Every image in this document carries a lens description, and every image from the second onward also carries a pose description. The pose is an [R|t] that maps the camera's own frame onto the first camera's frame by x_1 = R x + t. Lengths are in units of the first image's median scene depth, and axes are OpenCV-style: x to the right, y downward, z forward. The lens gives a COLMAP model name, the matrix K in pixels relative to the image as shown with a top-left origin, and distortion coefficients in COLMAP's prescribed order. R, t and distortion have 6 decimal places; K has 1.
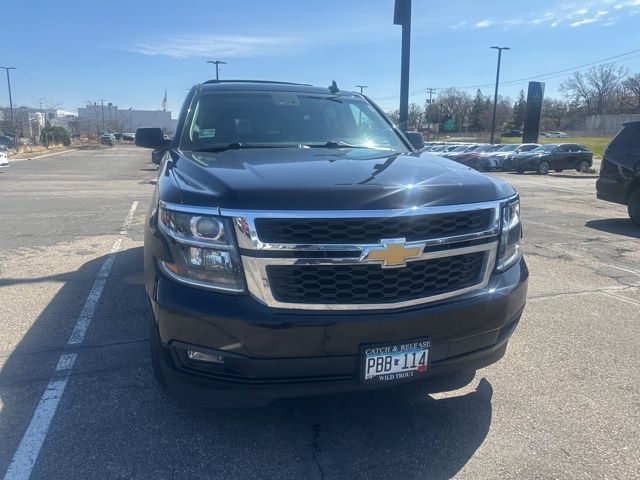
lens RADIAL K [[454.8, 0, 323.9], [0, 454.8, 229.5], [0, 0, 1]] dist [0.025006, -0.032634]
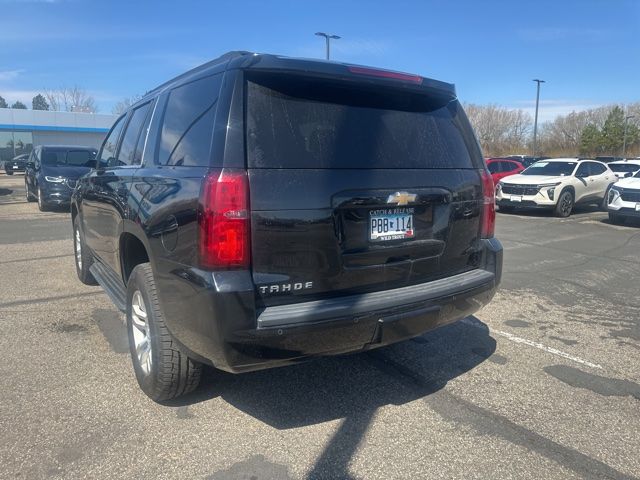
lens RADIAL K [[452.9, 0, 323.5], [0, 452.9, 239.1], [0, 0, 1]] dist [0.033032, -0.043429]
pose [[-0.956447, 0.028234, -0.290539, -0.082436], [-0.072534, 0.941108, 0.330235, -0.735282], [0.282752, 0.336926, -0.898071, 3.904715]]
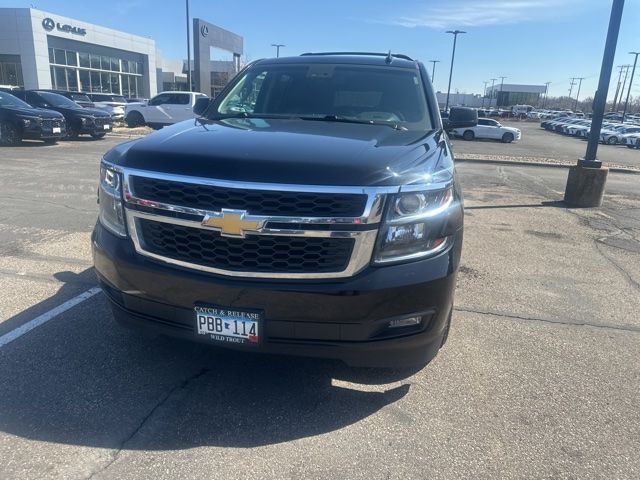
lens RADIAL K [[452.9, 0, 323.5], [0, 452.9, 239.1], [0, 0, 1]] dist [0.033032, -0.043429]
pose [[0.871861, 0.159999, -0.462881, 0.712032], [-0.124981, 0.986524, 0.105592, -0.041366], [0.473538, -0.034210, 0.880109, 0.163666]]
